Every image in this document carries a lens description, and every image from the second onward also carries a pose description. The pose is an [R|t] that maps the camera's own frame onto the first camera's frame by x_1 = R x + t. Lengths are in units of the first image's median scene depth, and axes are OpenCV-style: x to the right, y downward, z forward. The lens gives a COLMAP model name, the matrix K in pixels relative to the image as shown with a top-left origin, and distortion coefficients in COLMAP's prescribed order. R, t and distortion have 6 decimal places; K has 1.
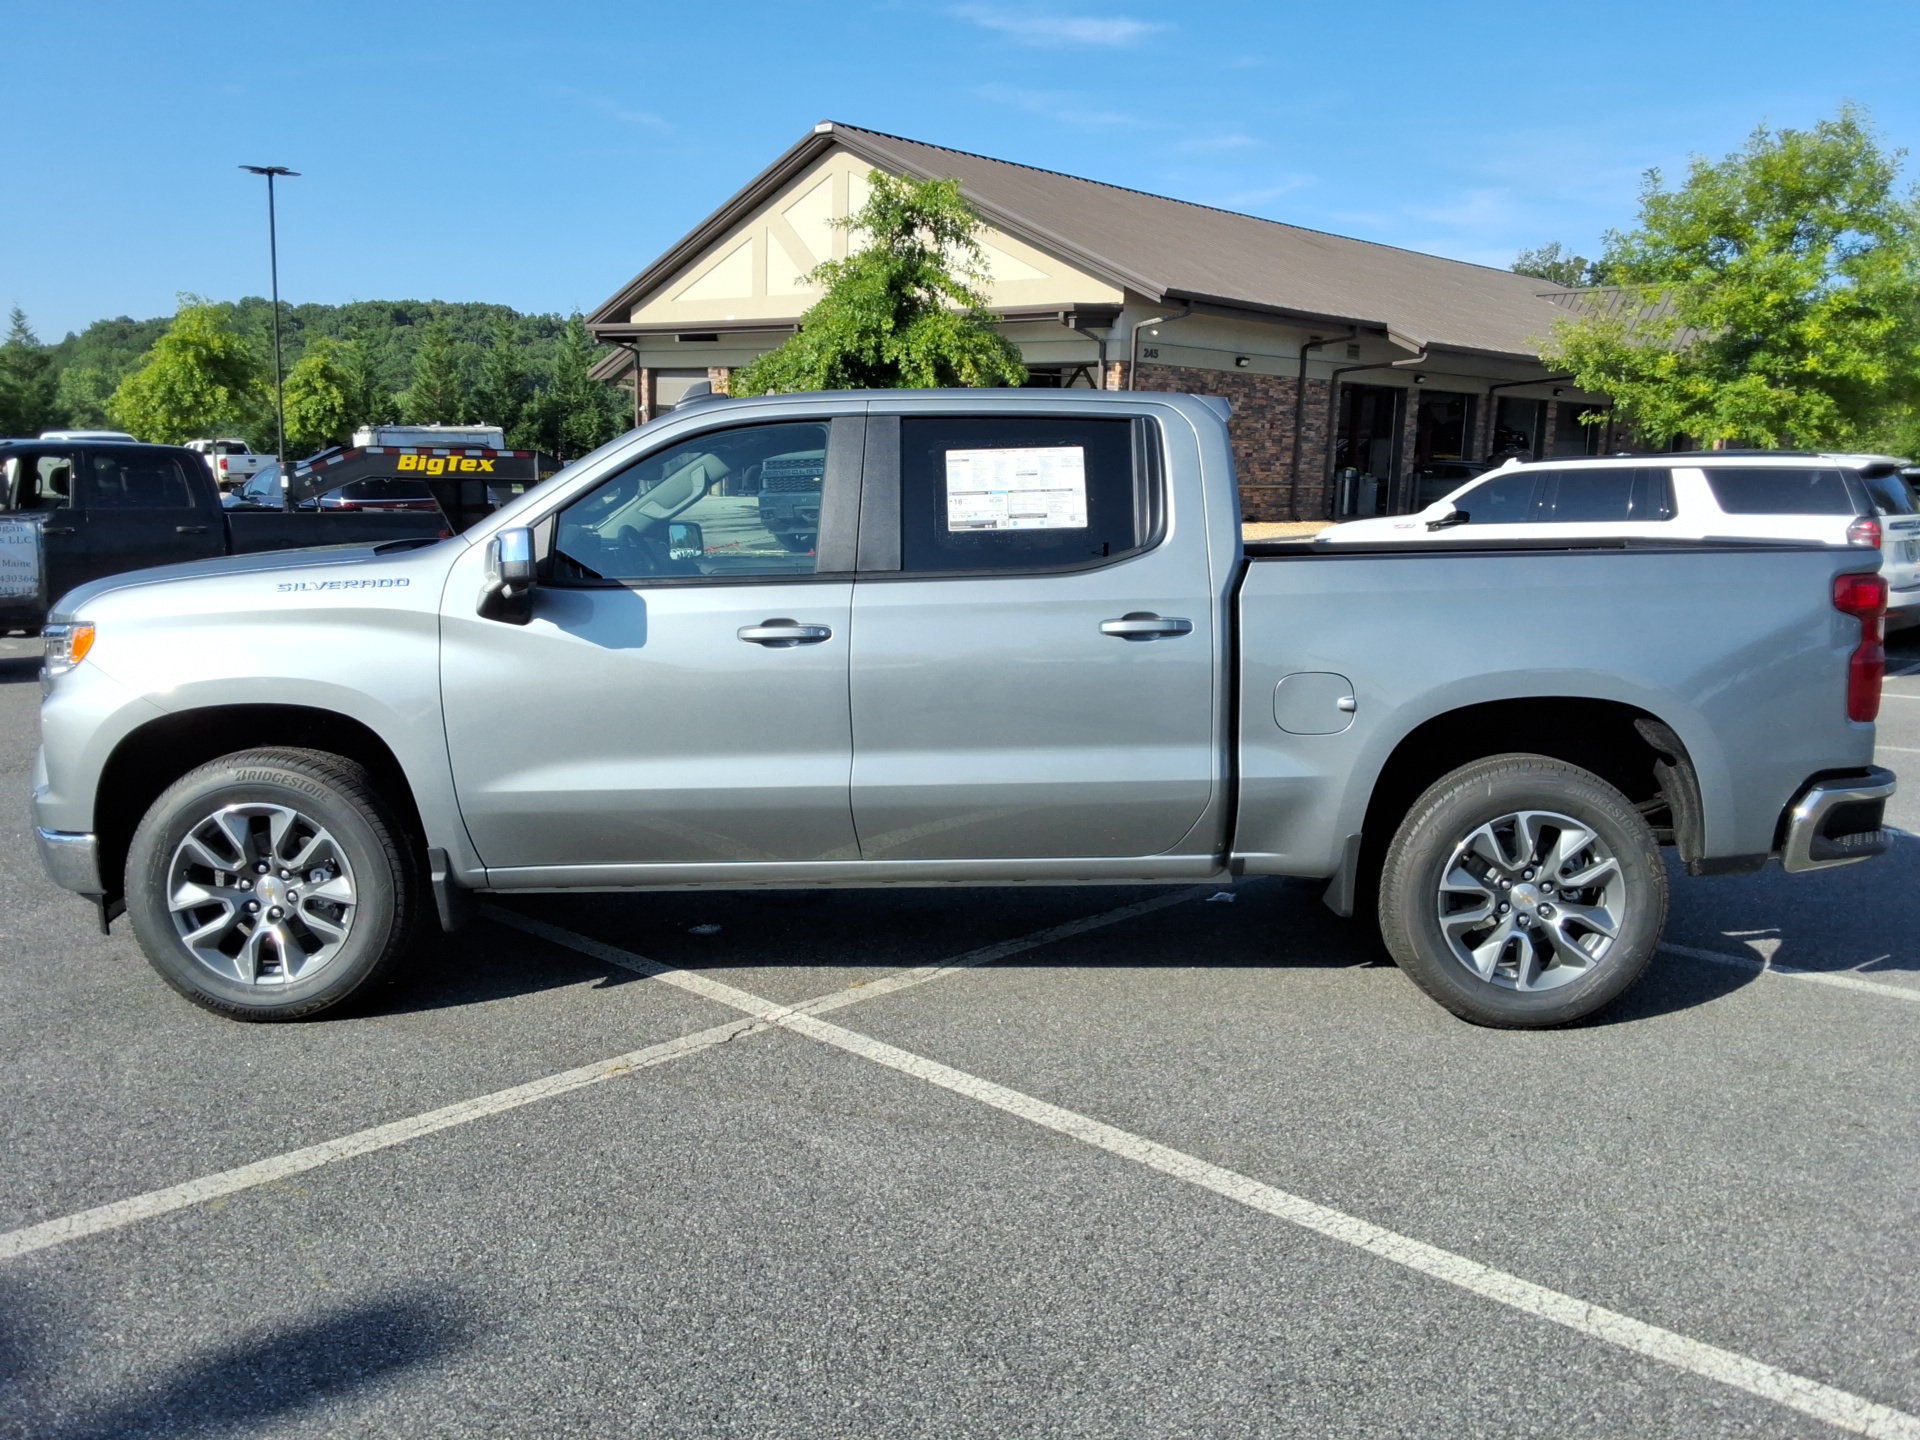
lens RADIAL K [[1552.6, 0, 960.0], [0, 1552.6, 720.0], [0, 0, 1]] dist [0.127920, -0.262955]
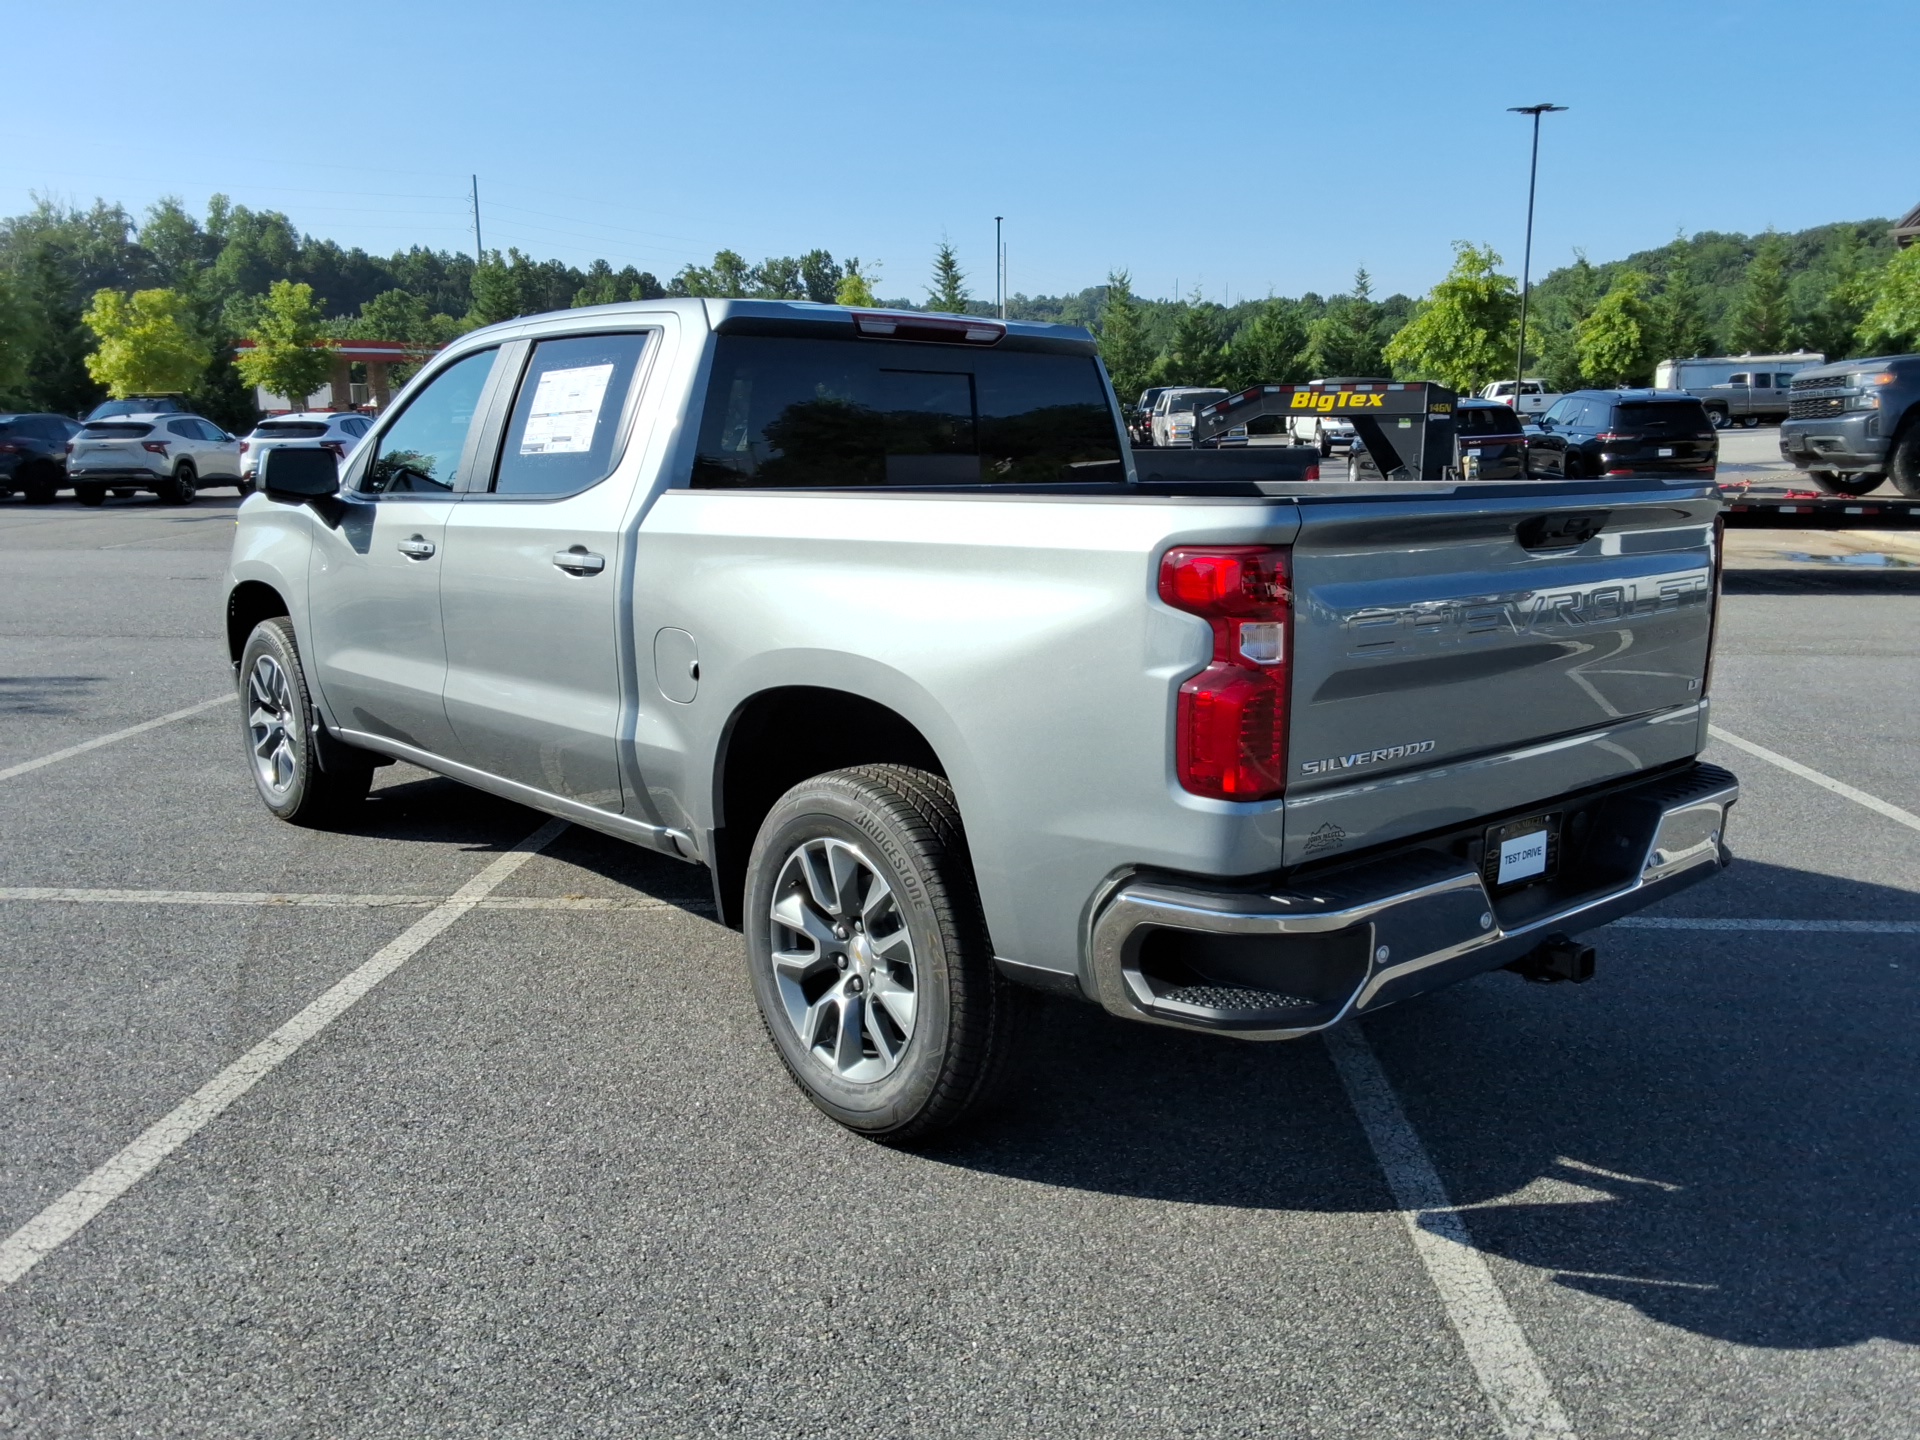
lens RADIAL K [[1523.8, 0, 966.7], [0, 1523.8, 723.5], [0, 0, 1]] dist [0.119858, -0.181917]
pose [[0.657065, 0.132573, -0.742085, 0.878277], [-0.100648, 0.991029, 0.087929, -0.062557], [0.747085, 0.016914, 0.664514, 0.529143]]
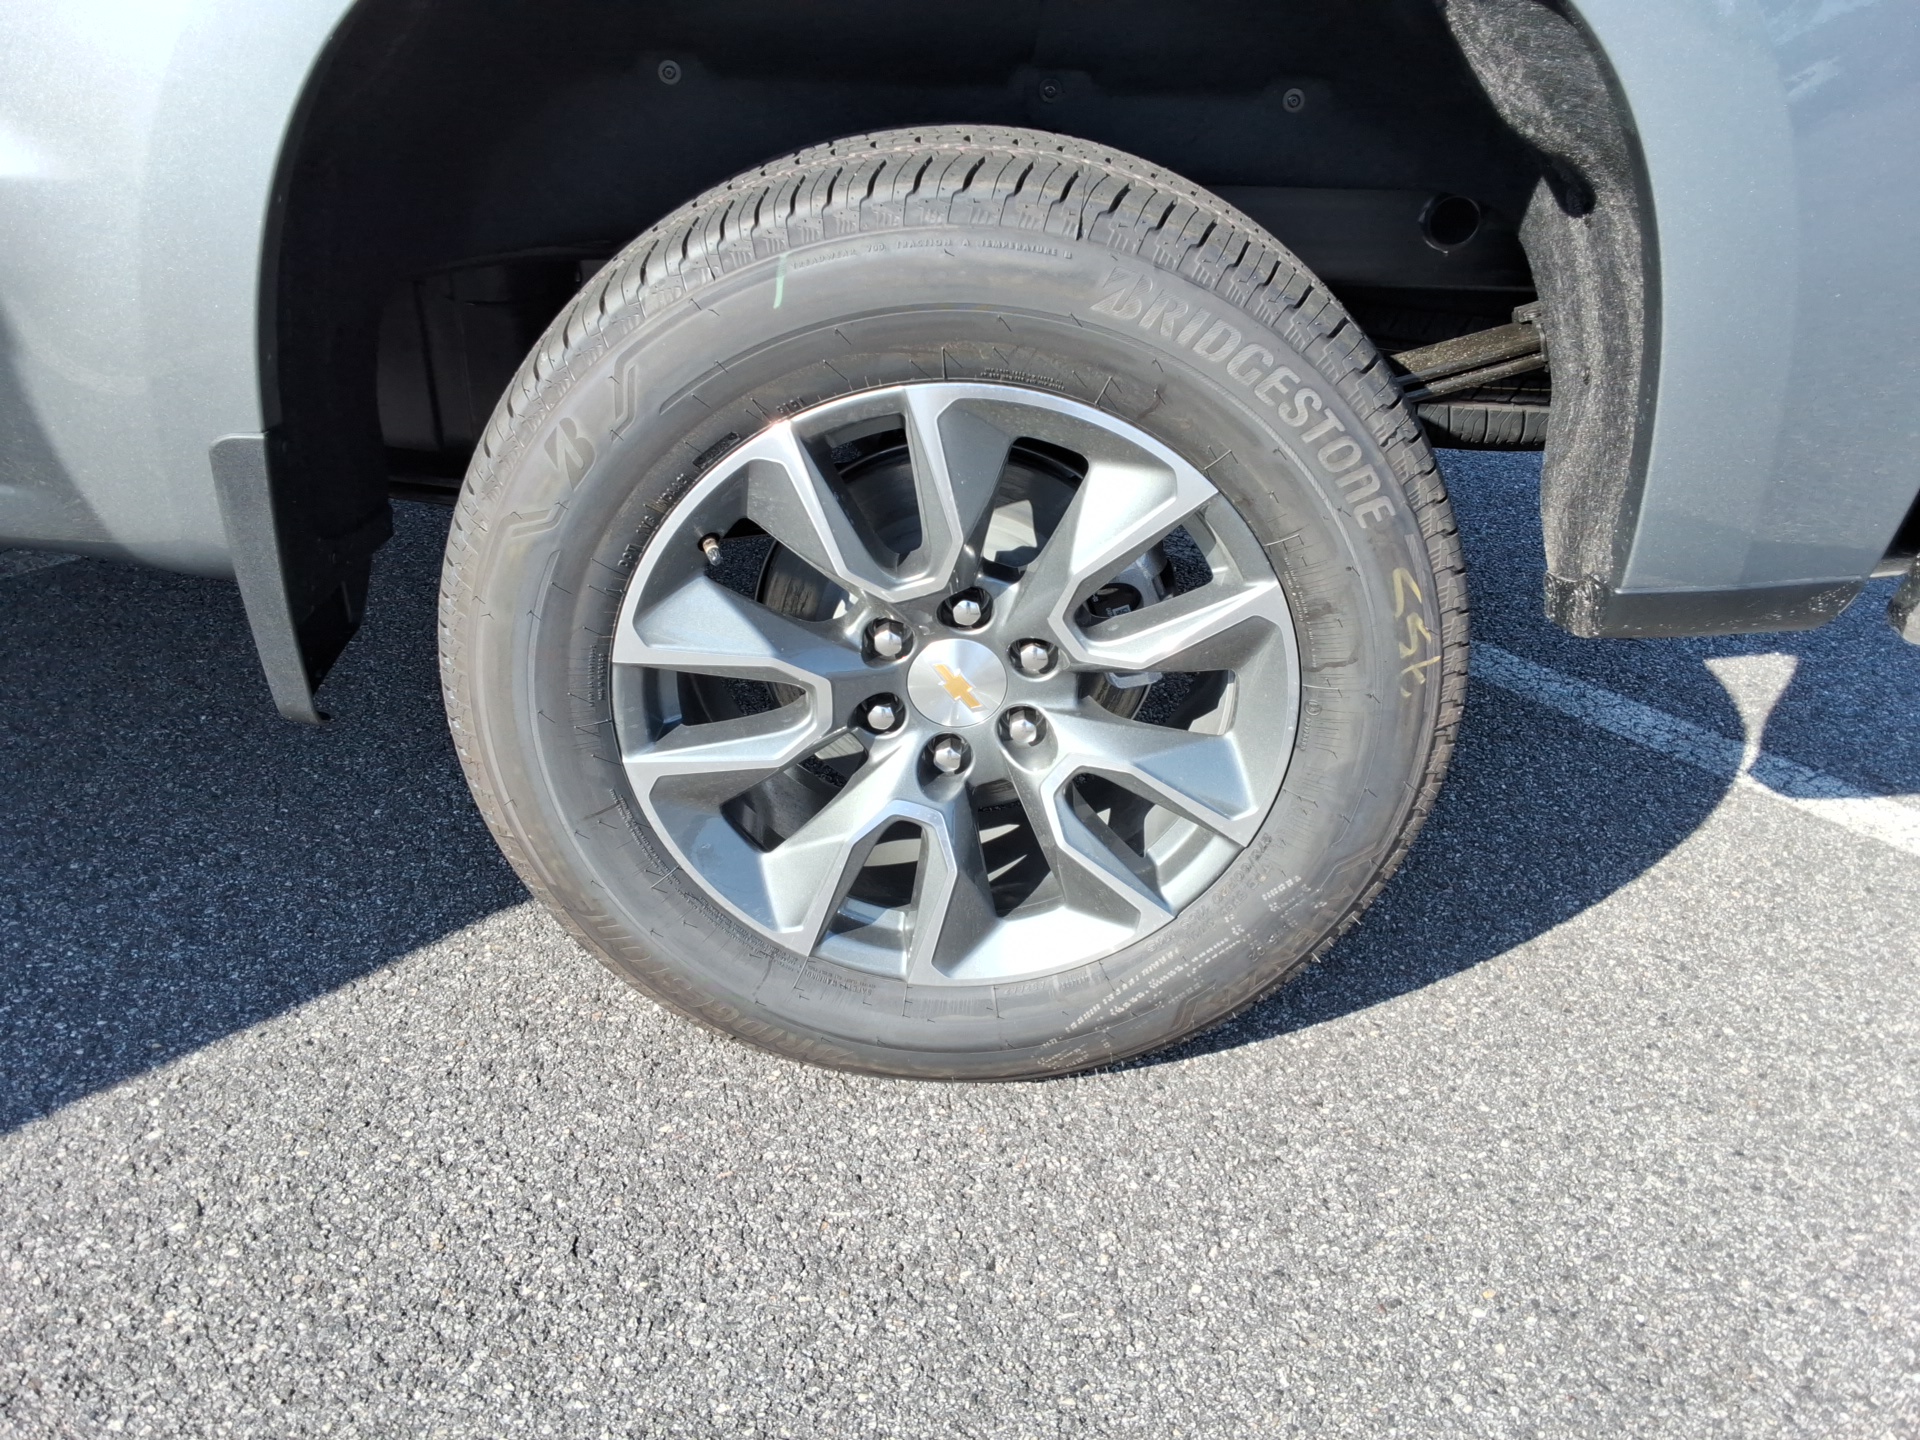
lens RADIAL K [[1523.8, 0, 966.7], [0, 1523.8, 723.5], [0, 0, 1]] dist [0.119858, -0.181917]
pose [[0.998392, 0.049669, 0.027315, 0.336593], [-0.056248, 0.927761, 0.368912, 0.017738], [-0.007018, -0.369855, 0.929063, 0.708309]]
